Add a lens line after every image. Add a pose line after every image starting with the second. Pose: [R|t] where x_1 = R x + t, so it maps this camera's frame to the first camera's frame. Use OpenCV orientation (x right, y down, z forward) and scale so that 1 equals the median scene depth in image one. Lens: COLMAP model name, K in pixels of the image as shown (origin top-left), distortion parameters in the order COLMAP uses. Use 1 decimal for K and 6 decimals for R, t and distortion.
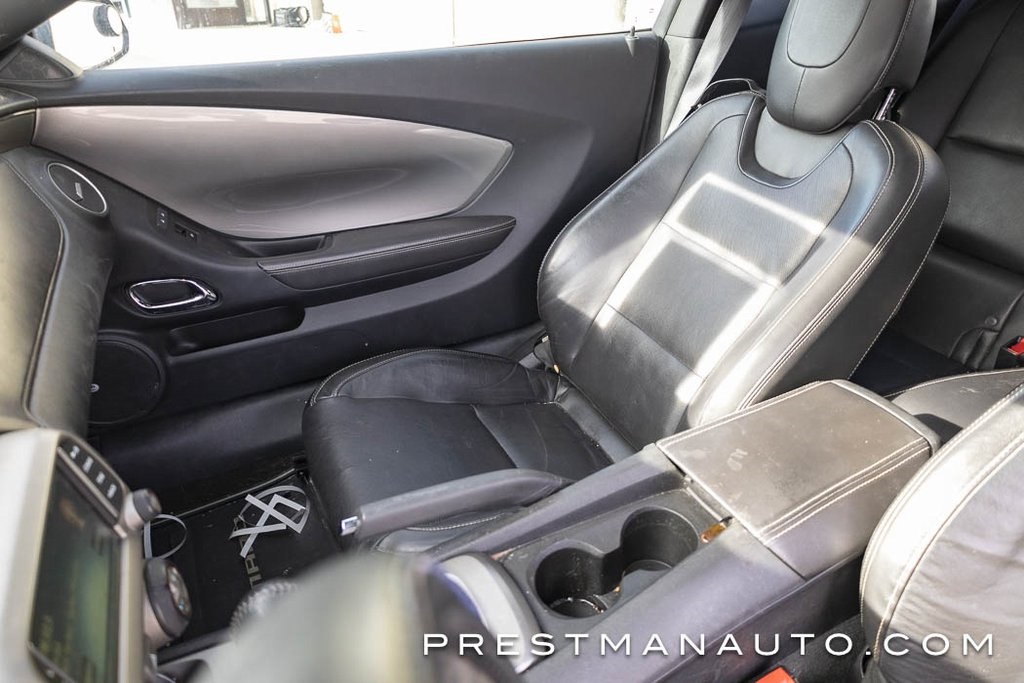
lens RADIAL K [[660.9, 0, 506.1], [0, 660.9, 342.5], [0, 0, 1]] dist [0.009206, -0.001975]
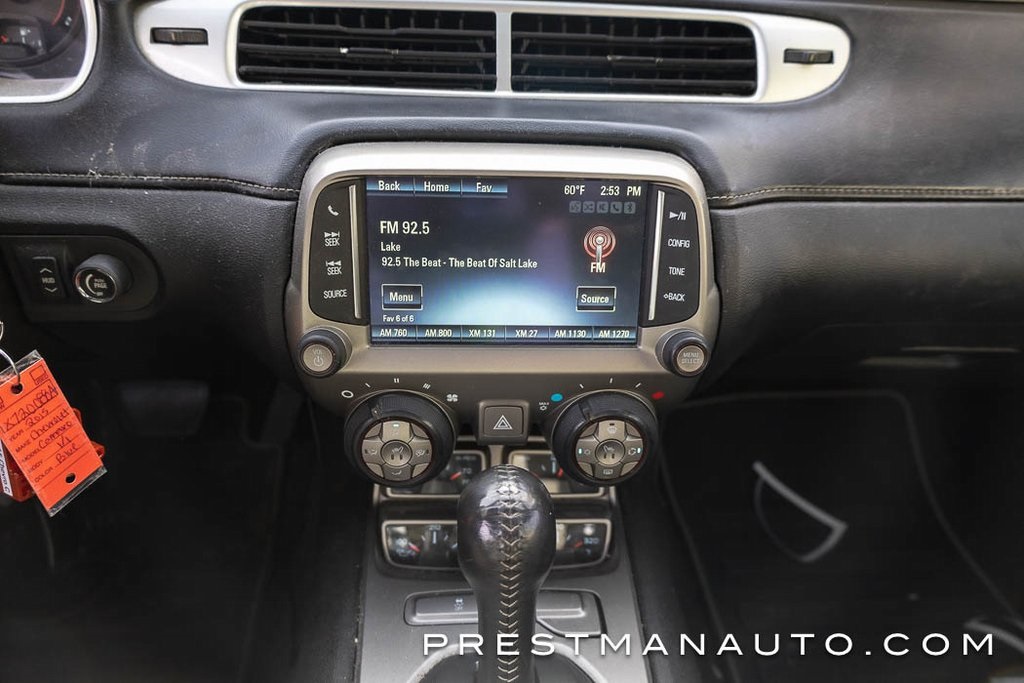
lens RADIAL K [[660.9, 0, 506.1], [0, 660.9, 342.5], [0, 0, 1]] dist [0.009206, -0.001975]
pose [[-0.389715, 0.444540, -0.806540, 0.046026], [-0.501323, 0.632246, 0.590711, -0.038893], [0.772526, 0.634546, -0.023538, 0.387626]]
